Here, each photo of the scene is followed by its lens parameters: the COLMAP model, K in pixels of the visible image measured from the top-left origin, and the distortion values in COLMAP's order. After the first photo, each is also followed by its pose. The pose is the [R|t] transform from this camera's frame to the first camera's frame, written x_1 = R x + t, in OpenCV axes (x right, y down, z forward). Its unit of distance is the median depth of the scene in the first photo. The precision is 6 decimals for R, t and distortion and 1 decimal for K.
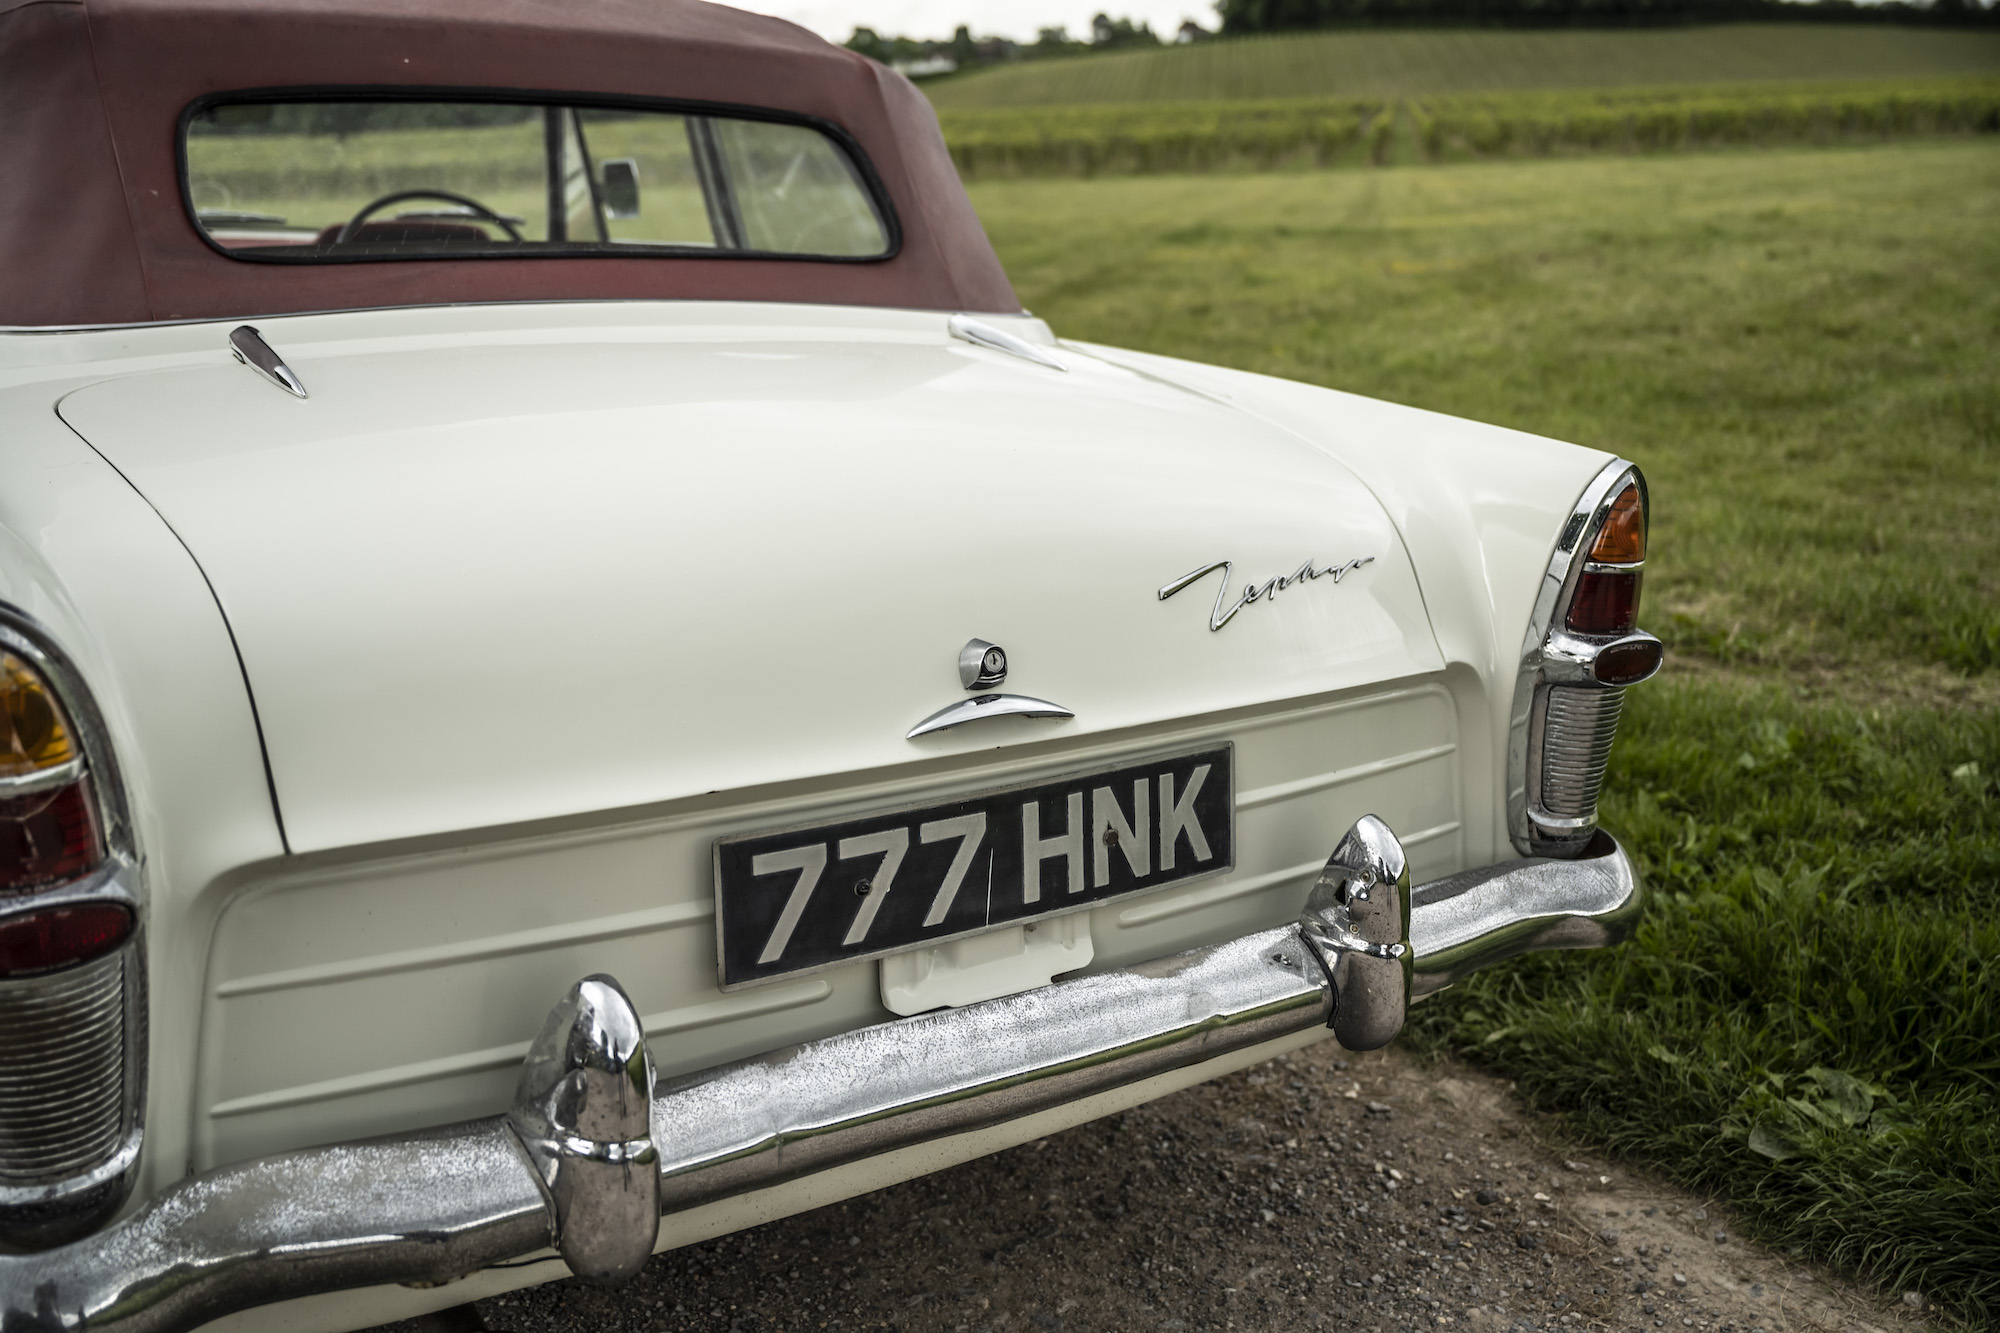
lens RADIAL K [[1857.7, 0, 1000.0], [0, 1857.7, 666.5], [0, 0, 1]] dist [-0.002365, 0.001361]
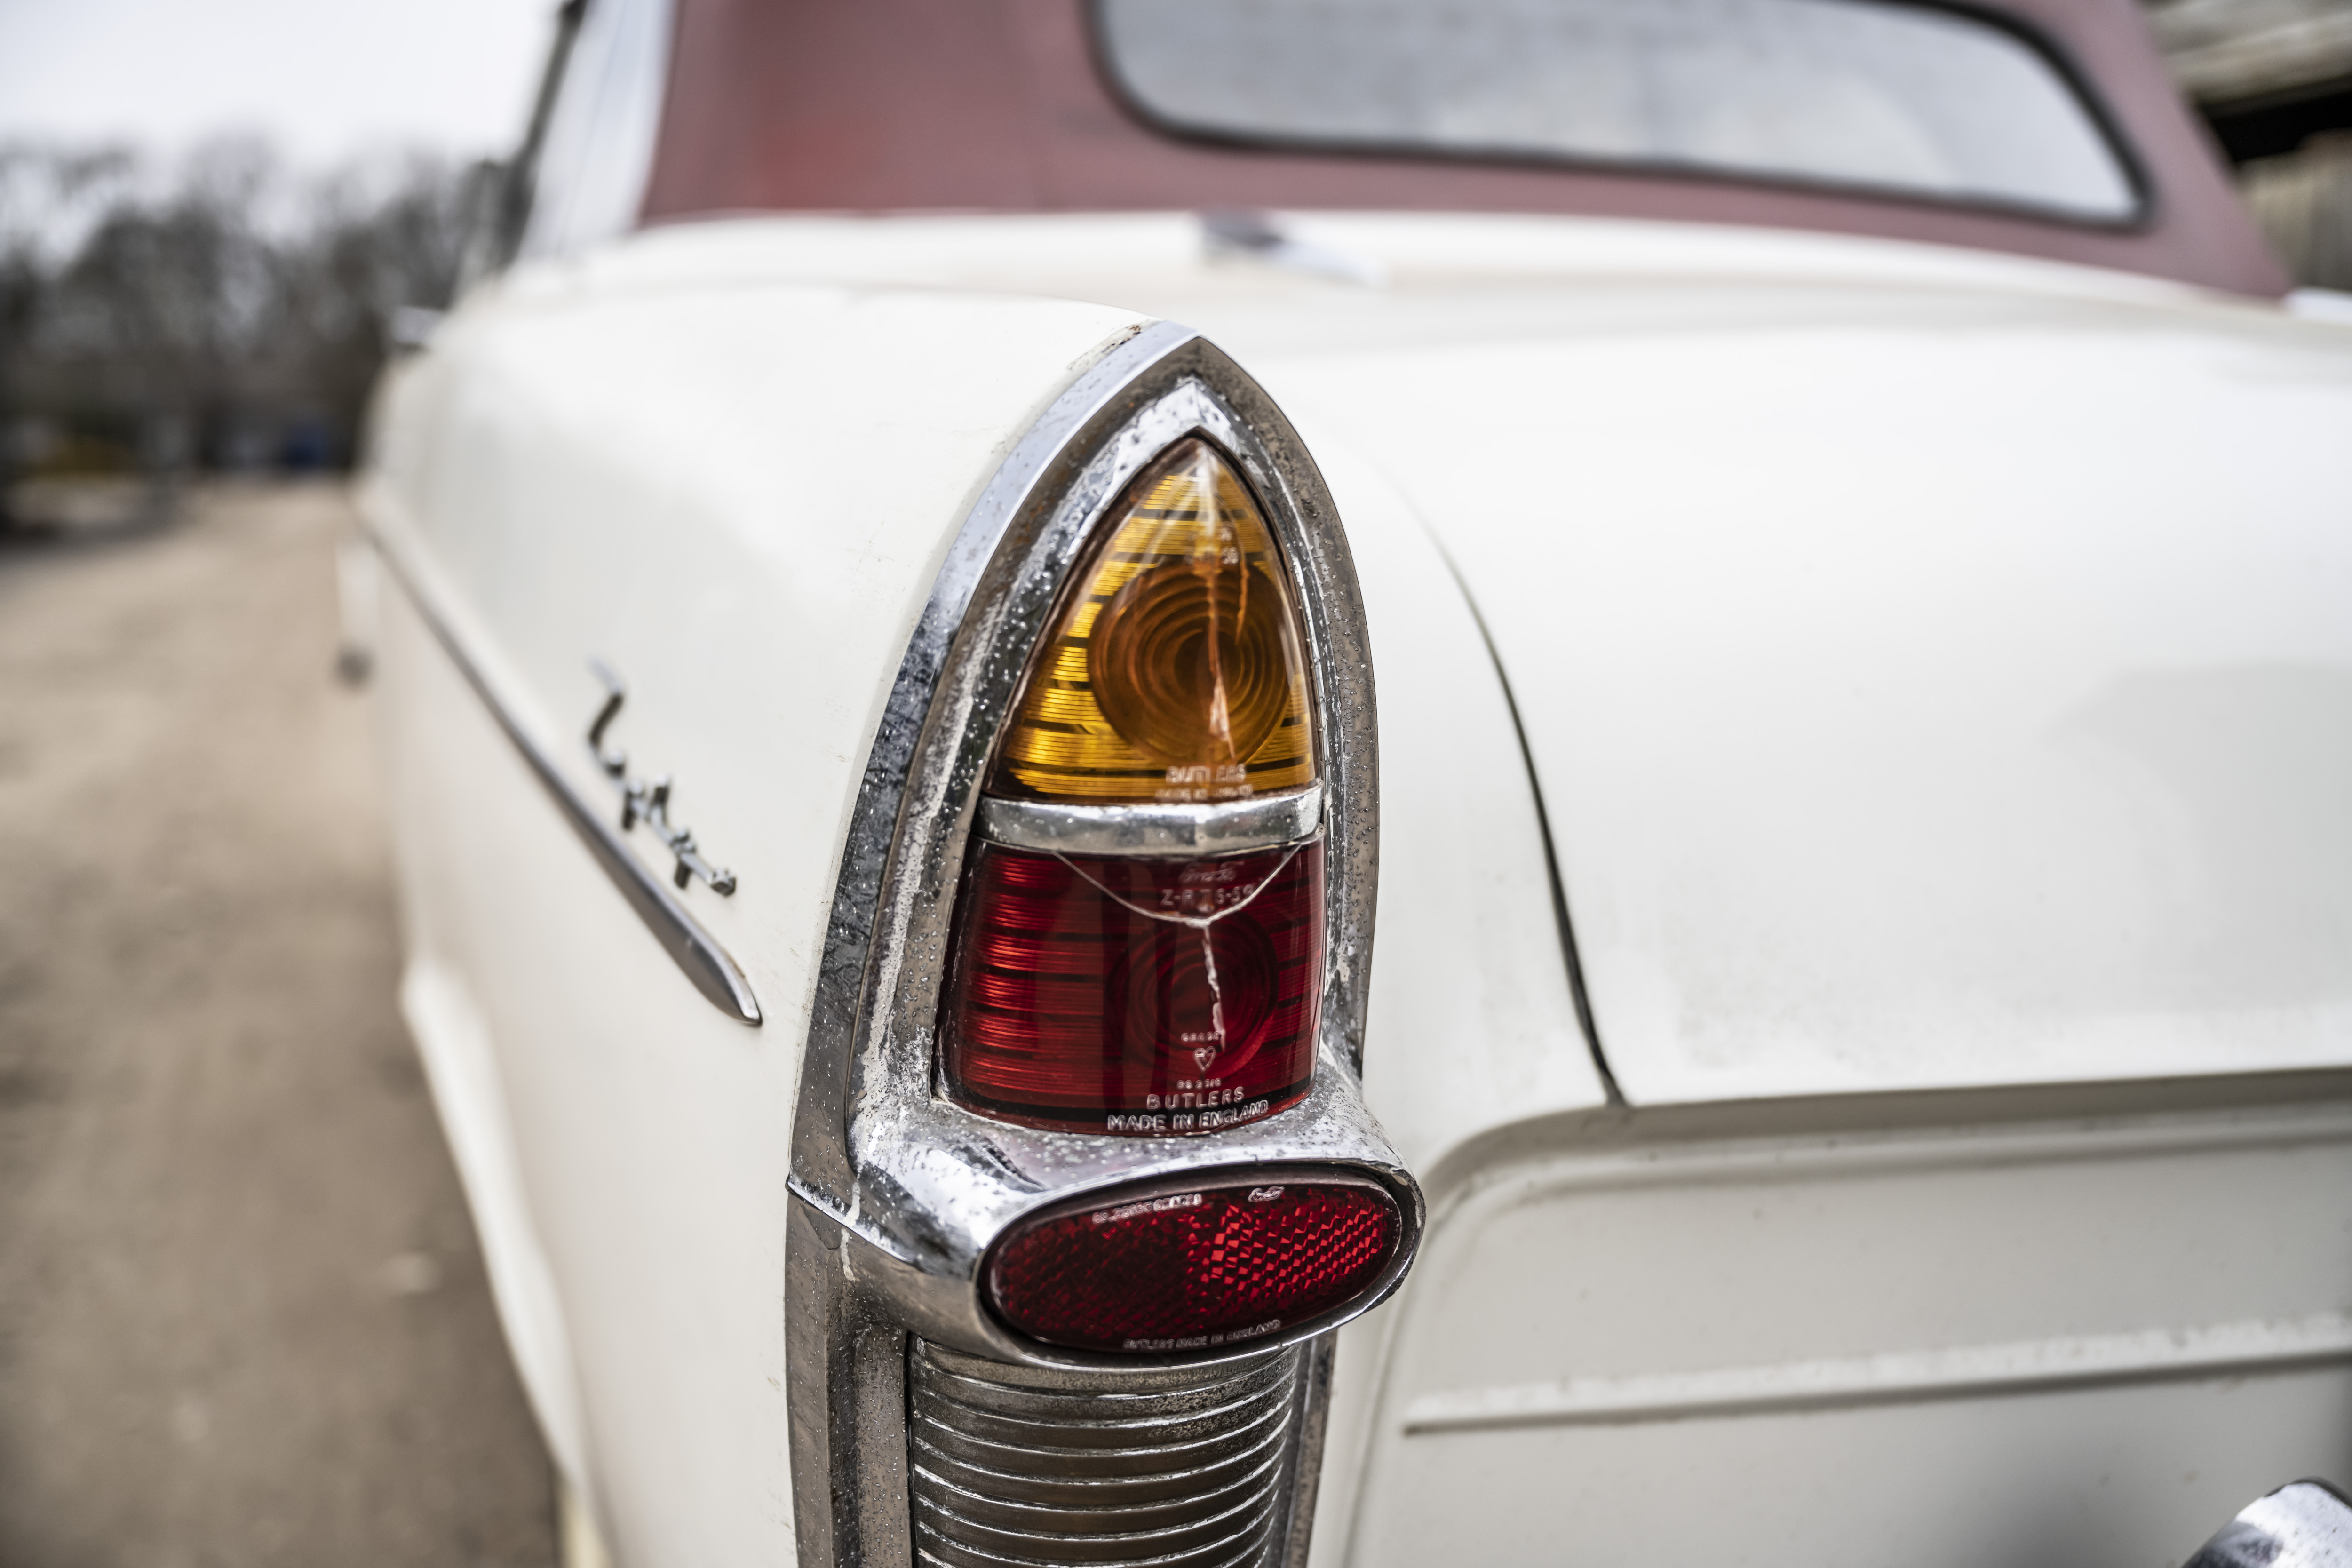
lens RADIAL K [[2245.0, 0, 1176.0], [0, 2245.0, 784.0], [0, 0, 1]] dist [0.000758, -0.003386]
pose [[0.975691, 0.053325, -0.212566, -0.256345], [-0.072370, 0.993932, -0.082841, 0.053690], [0.206859, 0.096210, 0.973629, 0.329590]]
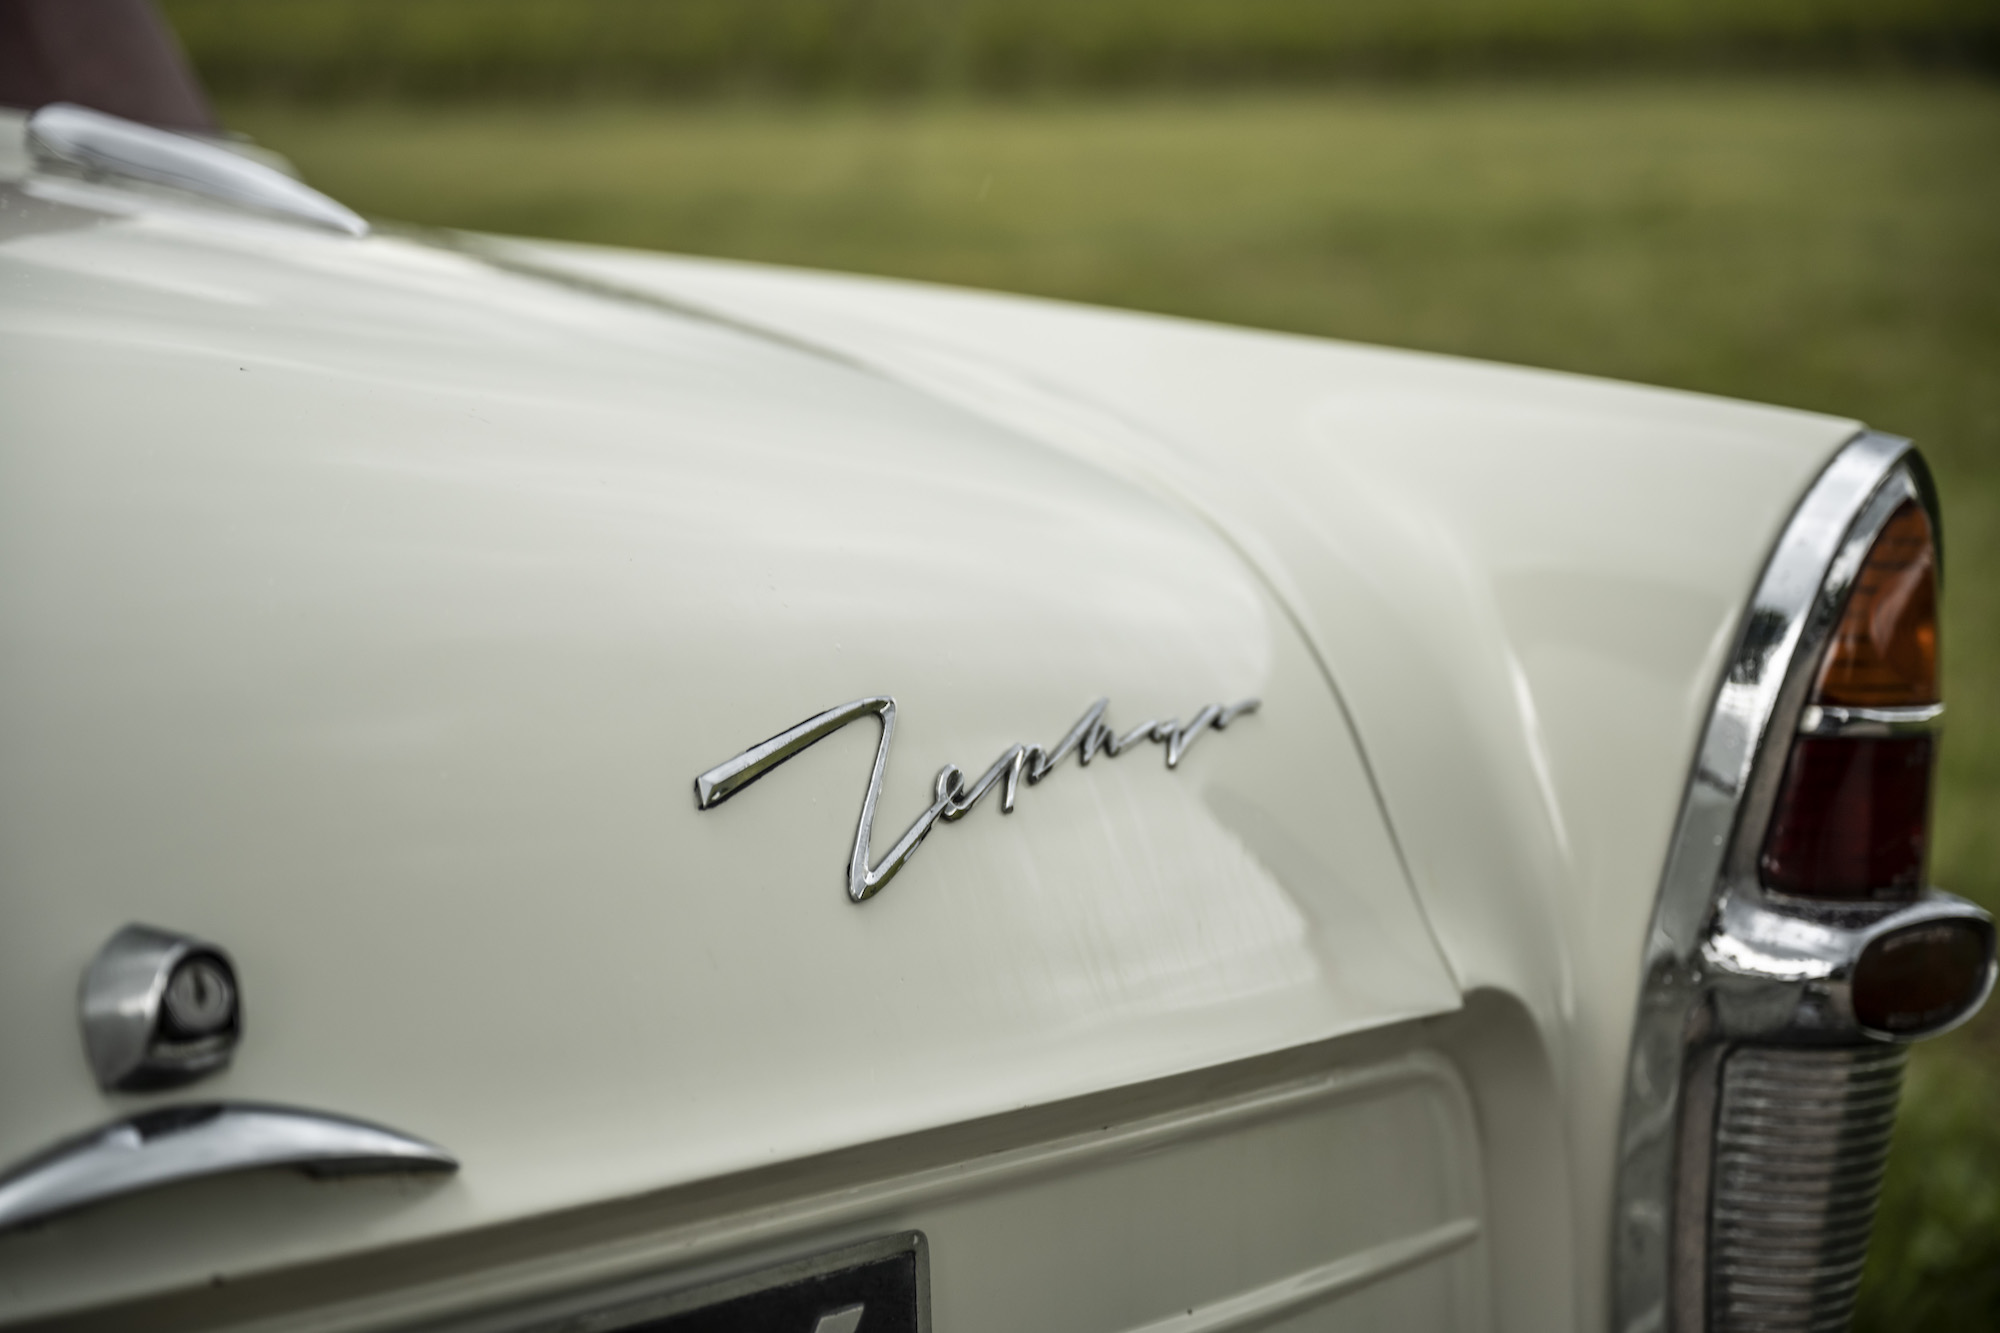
lens RADIAL K [[3853.2, 0, 1000.0], [0, 3853.2, 666.5], [0, 0, 1]] dist [0.046370, 0.127670]
pose [[0.976049, -0.013754, 0.217115, -0.009676], [0.038934, 0.992931, -0.112129, 0.016211], [-0.214038, 0.117897, 0.969685, 0.285184]]
